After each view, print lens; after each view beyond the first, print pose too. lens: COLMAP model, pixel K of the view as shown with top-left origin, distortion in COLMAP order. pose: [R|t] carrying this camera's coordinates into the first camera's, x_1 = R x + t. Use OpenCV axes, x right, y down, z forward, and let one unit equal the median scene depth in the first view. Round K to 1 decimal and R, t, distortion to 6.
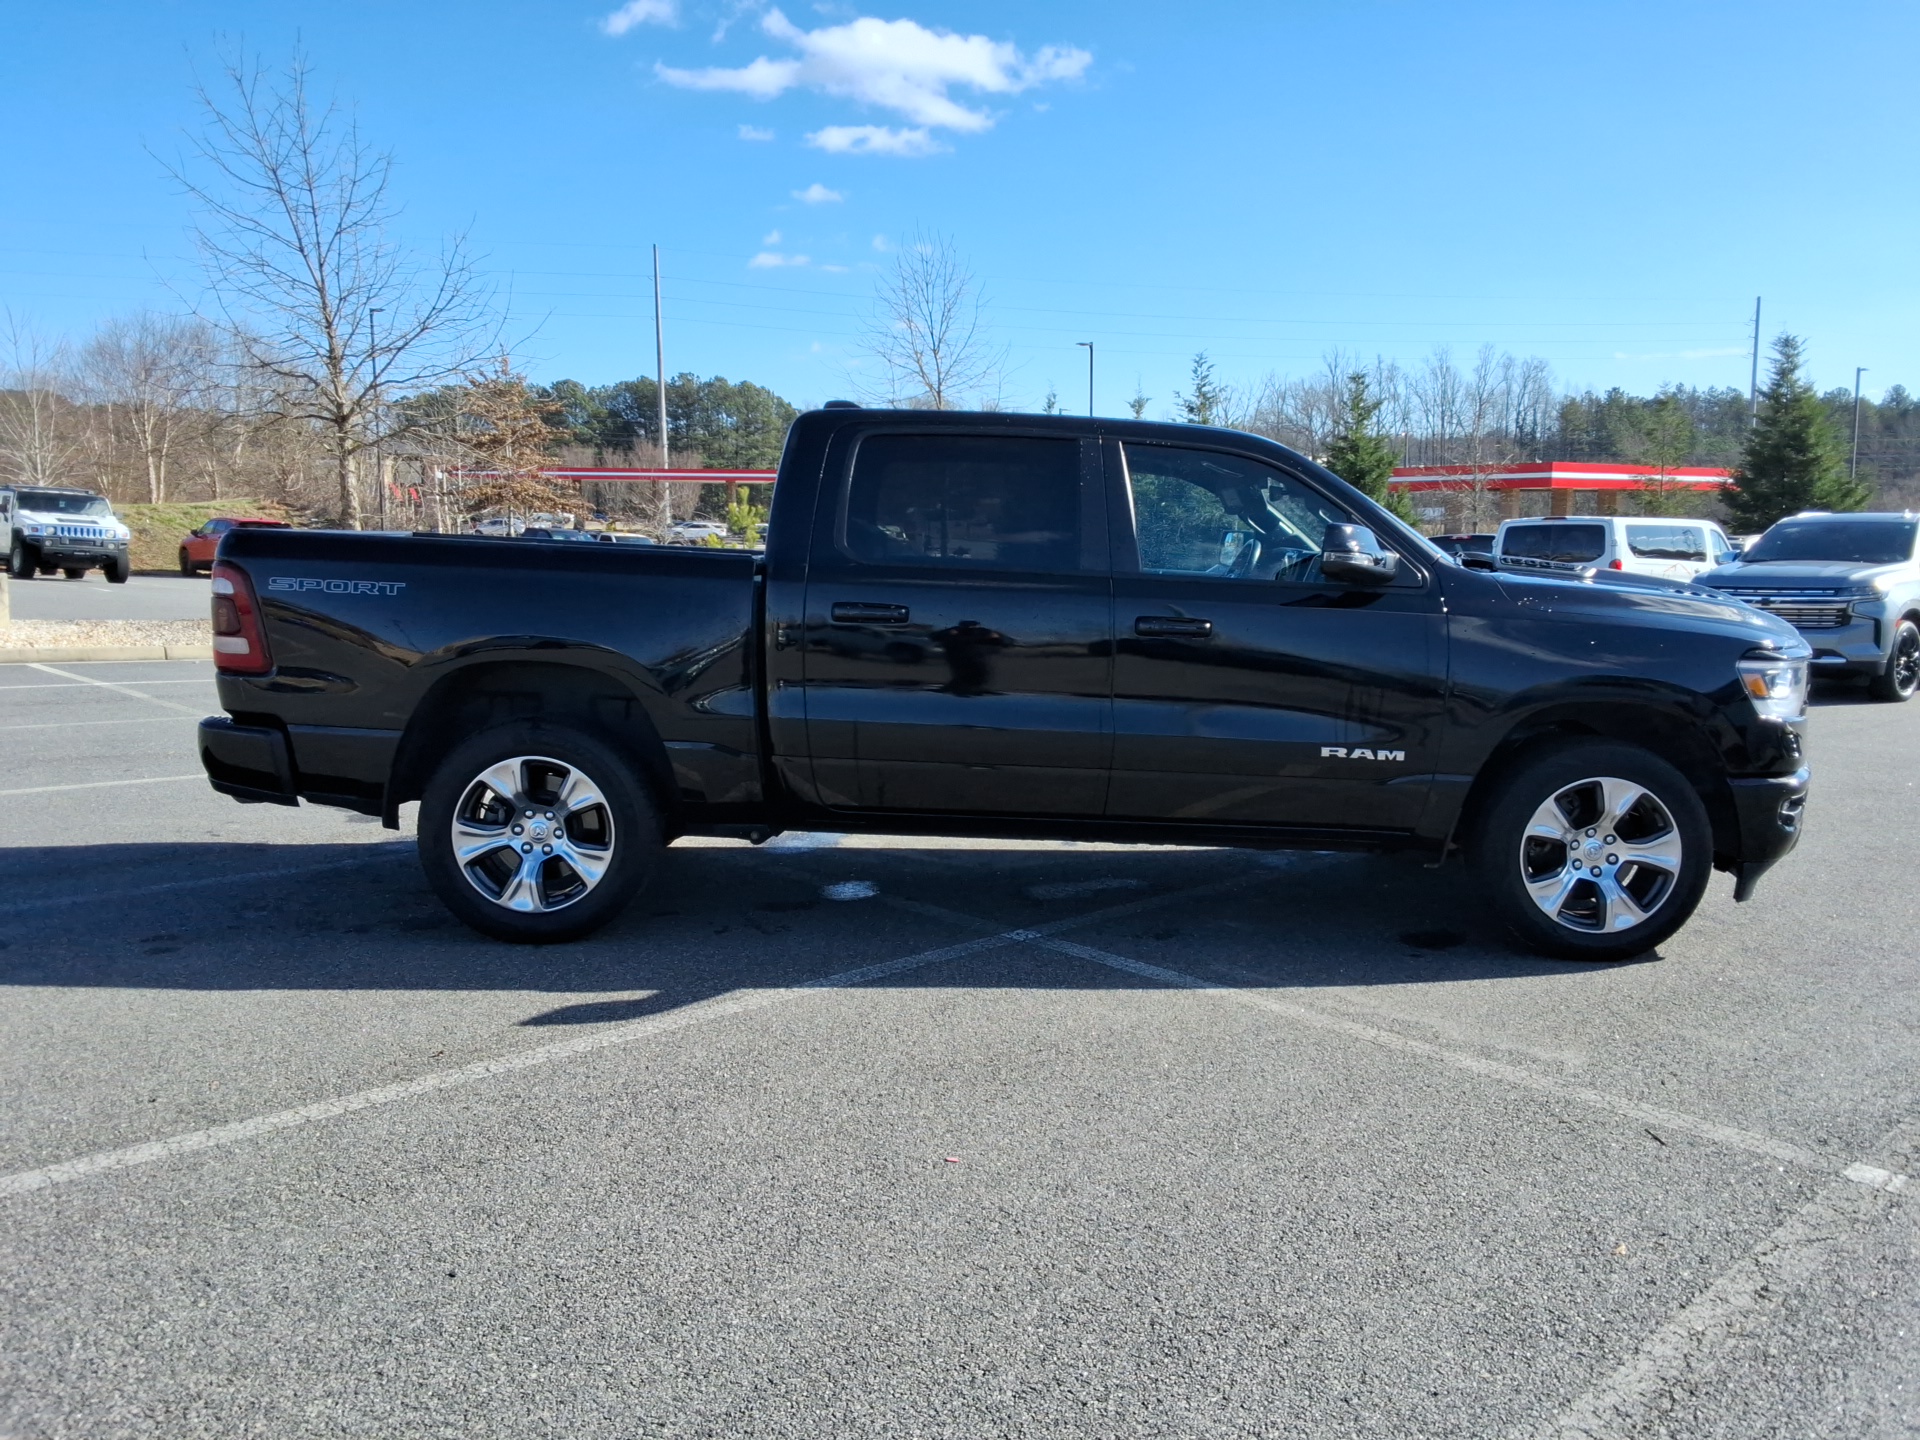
lens RADIAL K [[1544.1, 0, 977.9], [0, 1544.1, 726.4], [0, 0, 1]] dist [0.117536, -0.177262]
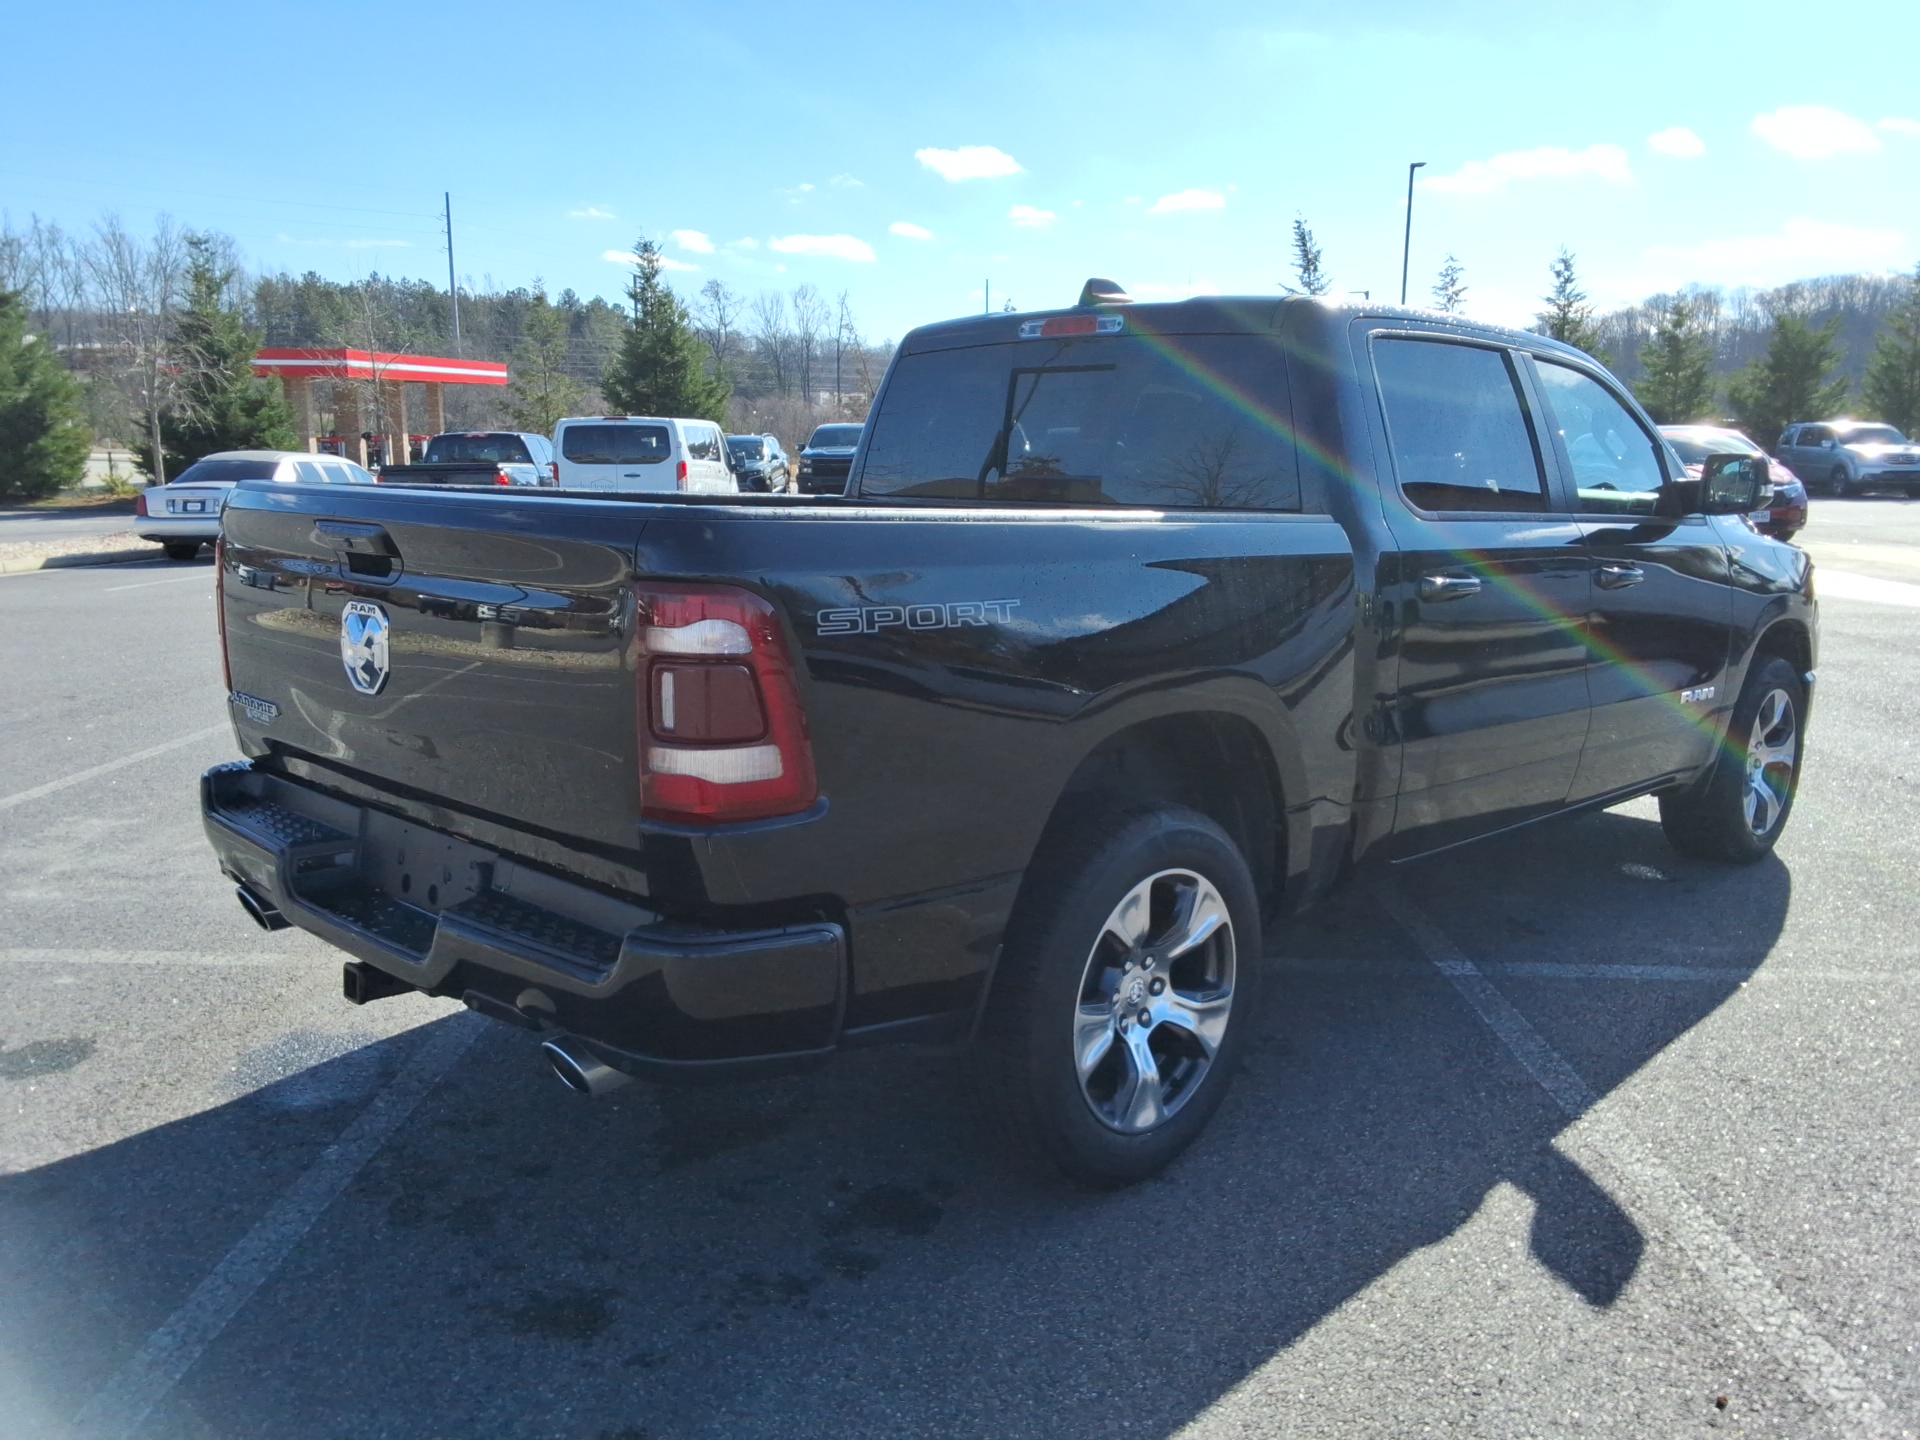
lens RADIAL K [[1544.1, 0, 977.9], [0, 1544.1, 726.4], [0, 0, 1]] dist [0.117536, -0.177262]
pose [[0.700944, -0.137273, 0.699881, -0.695426], [0.088817, 0.990465, 0.105315, -0.097947], [-0.707664, -0.011659, 0.706452, 0.594419]]
